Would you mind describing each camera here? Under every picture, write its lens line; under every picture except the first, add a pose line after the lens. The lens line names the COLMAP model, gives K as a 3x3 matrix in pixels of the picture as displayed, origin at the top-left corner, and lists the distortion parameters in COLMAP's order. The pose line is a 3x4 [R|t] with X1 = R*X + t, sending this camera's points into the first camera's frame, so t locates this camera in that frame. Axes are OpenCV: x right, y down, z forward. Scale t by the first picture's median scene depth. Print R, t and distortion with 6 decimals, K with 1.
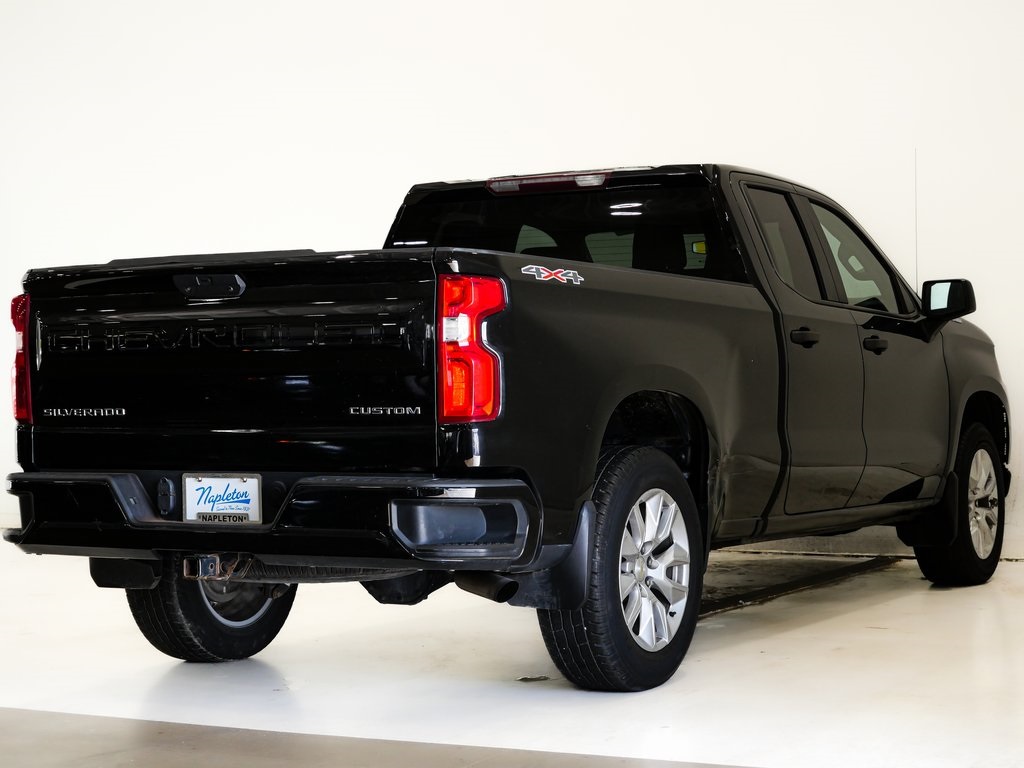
lens RADIAL K [[2036.8, 0, 512.0], [0, 2036.8, 384.0], [0, 0, 1]] dist [-0.161472, 0.038954]
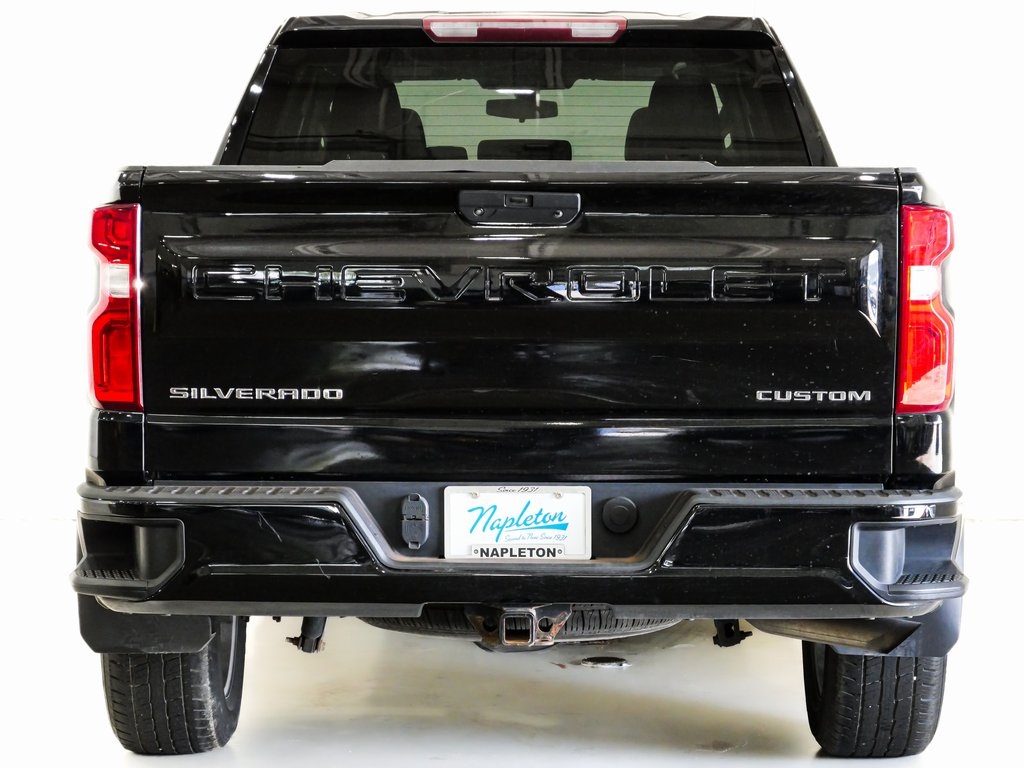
lens RADIAL K [[2885.7, 0, 512.0], [0, 2885.7, 384.0], [0, 0, 1]] dist [0.052335, 0.367253]
pose [[0.877745, -0.014693, 0.478902, -0.599319], [-0.014940, 0.998204, 0.058009, -0.044989], [-0.478895, -0.058072, 0.875949, 0.163062]]
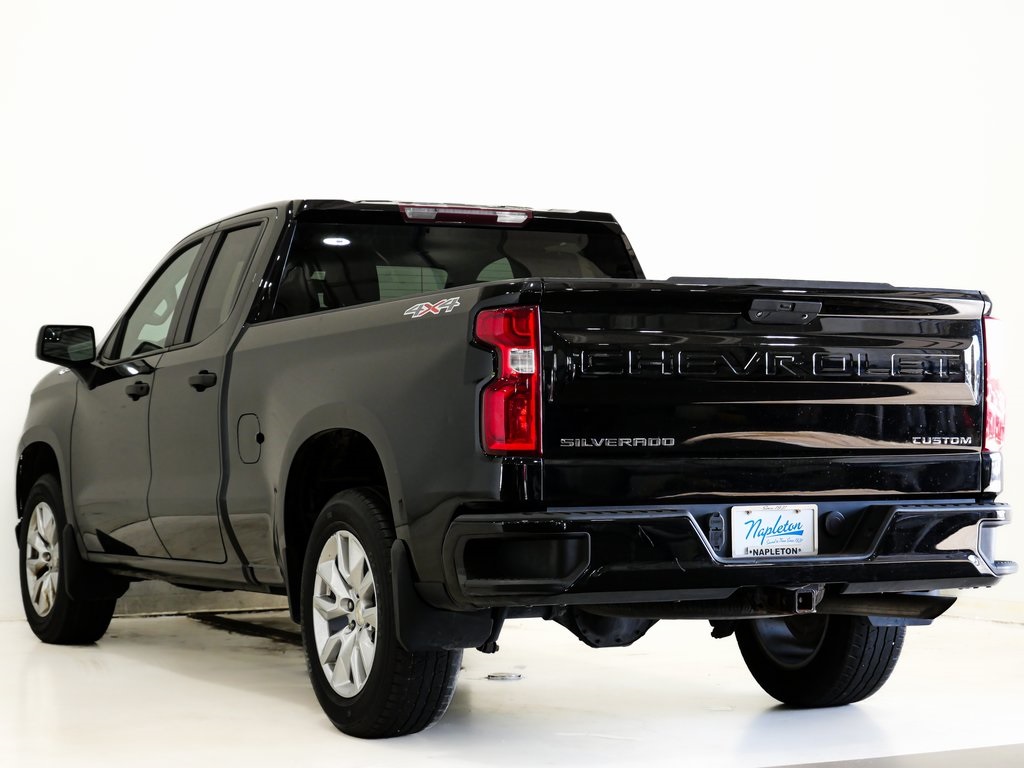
lens RADIAL K [[2246.0, 0, 512.0], [0, 2246.0, 384.0], [0, 0, 1]] dist [-0.010444, 0.045526]
pose [[0.567456, 0.030096, 0.822854, -1.093910], [-0.002944, 0.999400, -0.034523, 0.023403], [-0.823399, 0.017167, 0.567204, 0.489969]]
